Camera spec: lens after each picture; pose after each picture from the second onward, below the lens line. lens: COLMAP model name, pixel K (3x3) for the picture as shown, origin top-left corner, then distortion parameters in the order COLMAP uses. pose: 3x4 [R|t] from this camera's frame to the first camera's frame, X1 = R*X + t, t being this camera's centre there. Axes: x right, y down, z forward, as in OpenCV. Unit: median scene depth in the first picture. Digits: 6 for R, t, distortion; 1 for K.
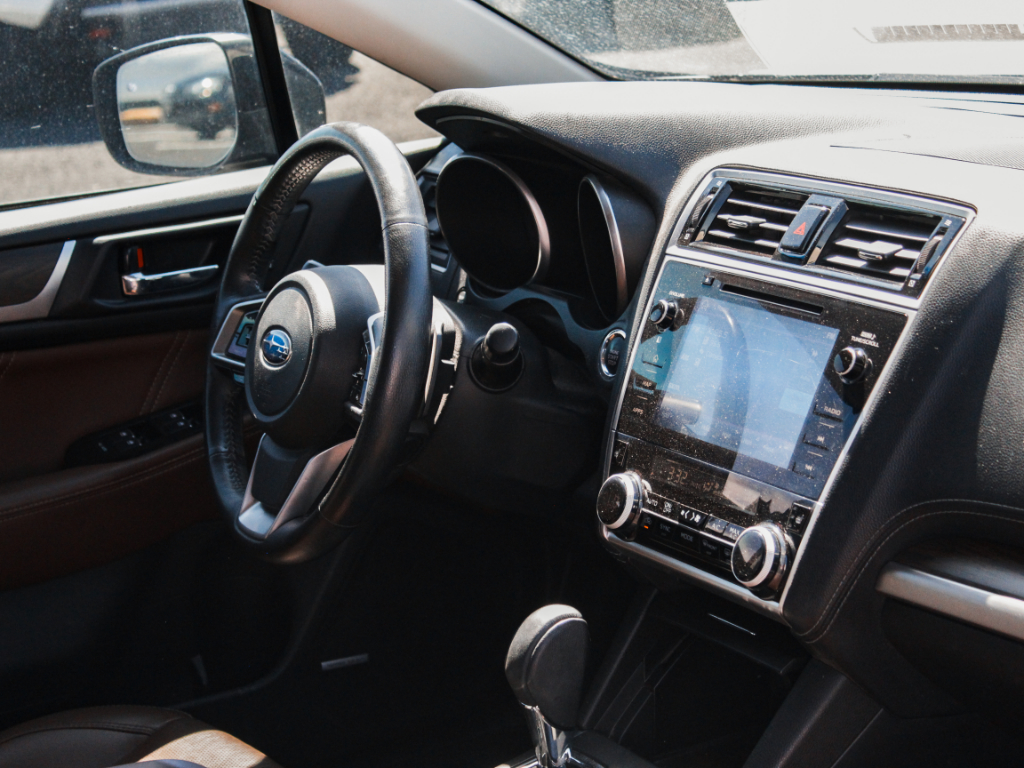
lens RADIAL K [[2308.4, 0, 514.7], [0, 2308.4, 387.3], [0, 0, 1]] dist [0.009667, 0.000000]
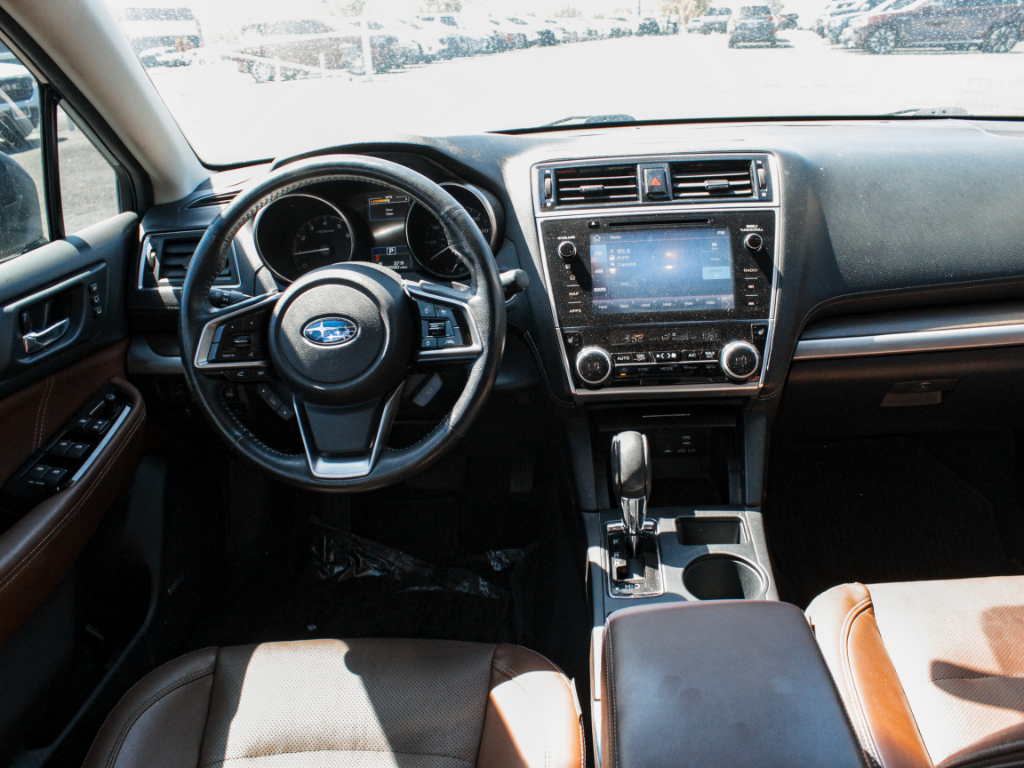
lens RADIAL K [[935.1, 0, 518.5], [0, 935.1, 365.3], [0, 0, 1]] dist [-0.117140, 0.000000]
pose [[0.562475, -0.233319, 0.793211, -0.484797], [0.222892, 0.966630, 0.126275, -0.043461], [-0.796204, 0.105774, 0.595710, 0.634931]]
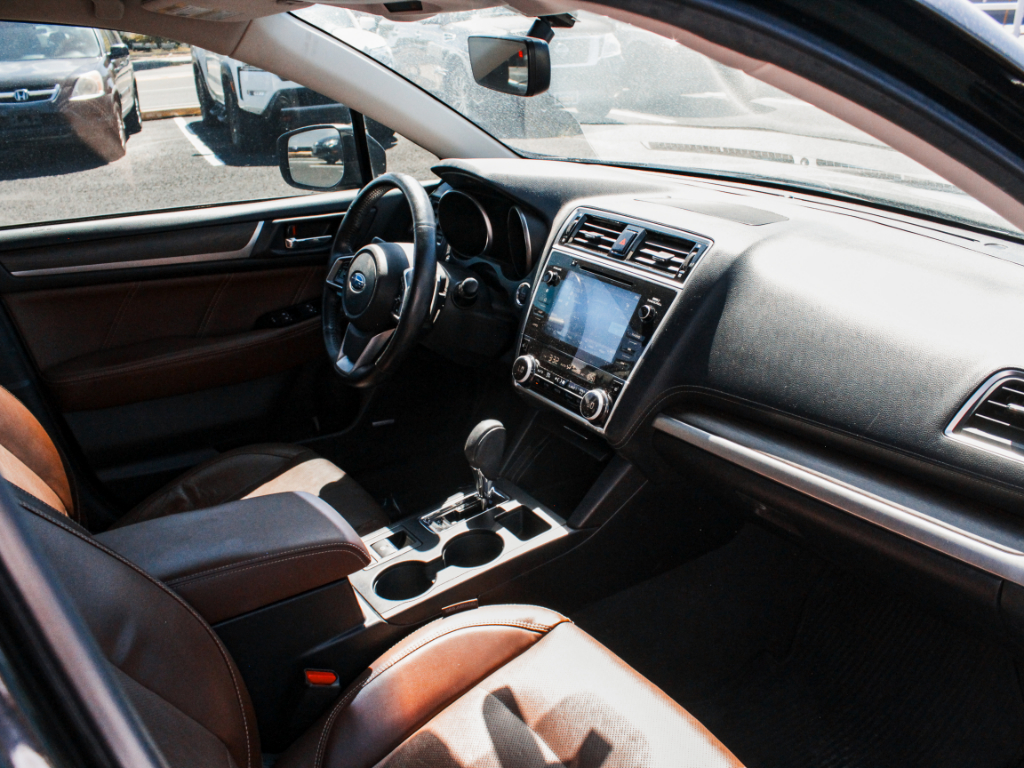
lens RADIAL K [[935.1, 0, 513.9], [0, 935.1, 381.6], [0, 0, 1]] dist [-0.117140, 0.000000]
pose [[0.996261, 0.049357, 0.070912, -0.021009], [-0.057085, 0.992129, 0.111455, -0.030626], [-0.064853, -0.115086, 0.991236, 0.173081]]
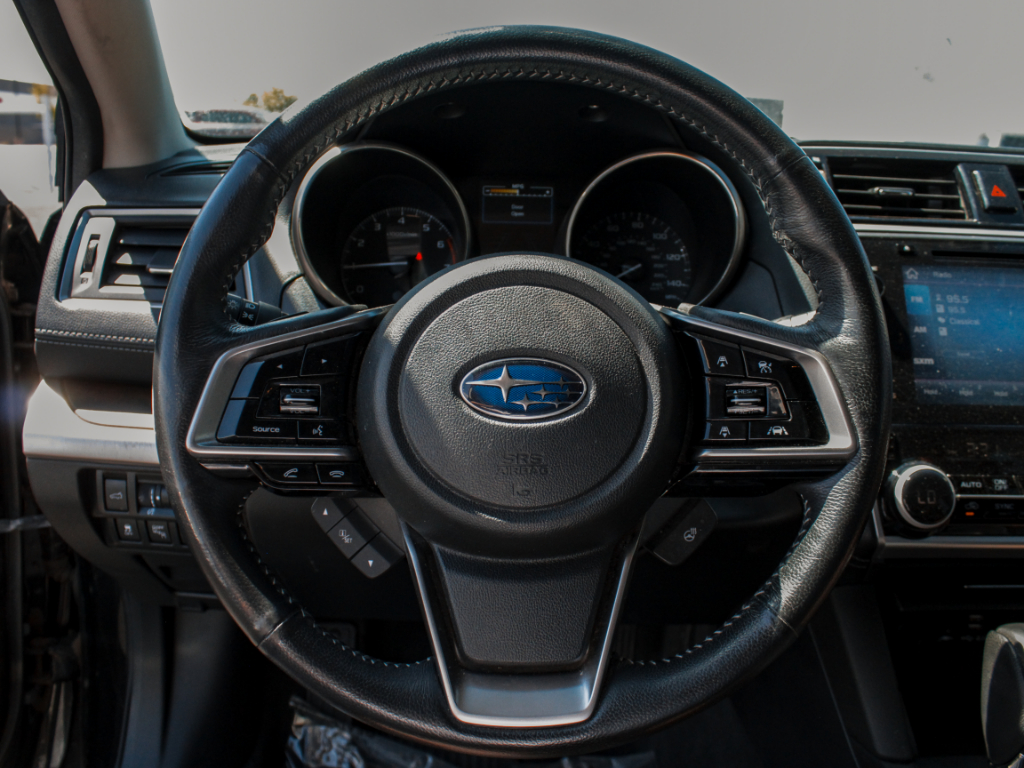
lens RADIAL K [[935.1, 0, 530.3], [0, 935.1, 391.6], [0, 0, 1]] dist [-0.117140, 0.000000]
pose [[0.474524, -0.117822, 0.872321, -0.317731], [0.148608, 0.987500, 0.052539, -0.030182], [-0.867607, 0.104703, 0.486102, 0.927943]]
